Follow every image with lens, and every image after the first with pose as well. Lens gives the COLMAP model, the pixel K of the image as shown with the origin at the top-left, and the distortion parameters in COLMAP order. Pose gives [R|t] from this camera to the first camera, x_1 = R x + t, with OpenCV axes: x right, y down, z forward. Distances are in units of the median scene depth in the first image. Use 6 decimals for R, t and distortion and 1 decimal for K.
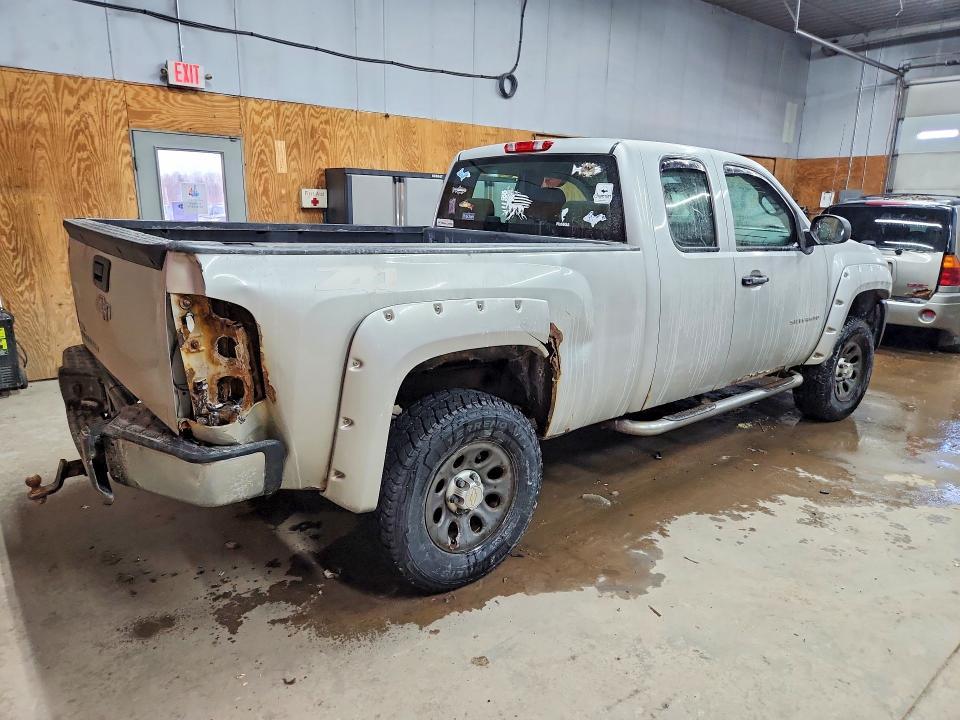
lens RADIAL K [[707.6, 0, 480.0], [0, 707.6, 360.0], [0, 0, 1]] dist [0.082008, -0.085003]
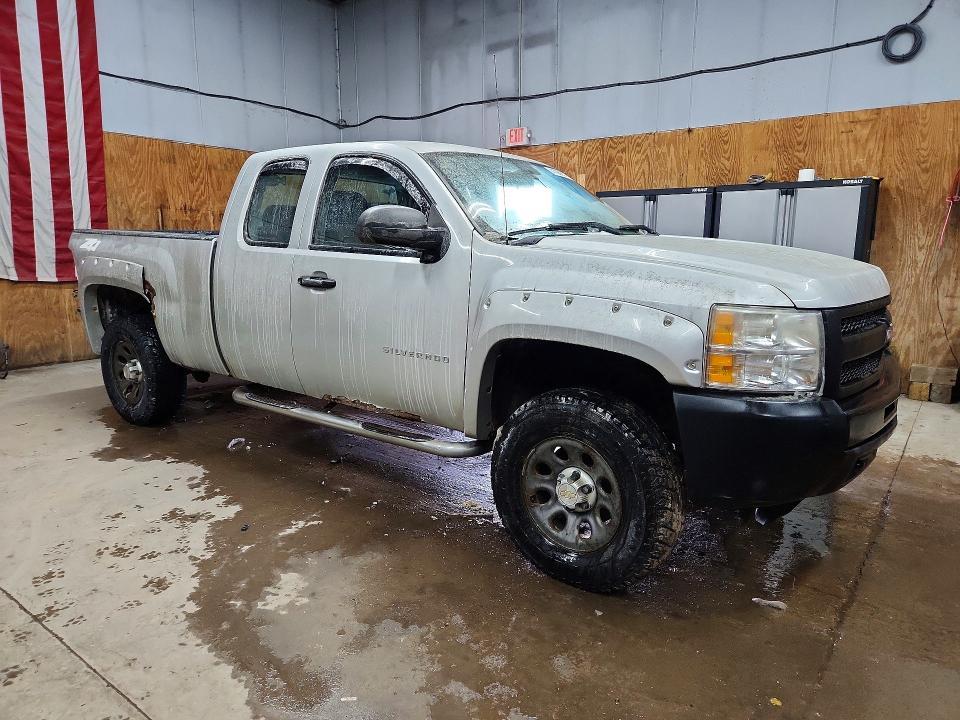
lens RADIAL K [[707.6, 0, 480.0], [0, 707.6, 360.0], [0, 0, 1]] dist [0.082008, -0.085003]
pose [[0.135601, 0.141638, -0.980587, 1.322903], [-0.219874, 0.969351, 0.109609, -0.162819], [0.966058, 0.200743, 0.162587, 1.094382]]
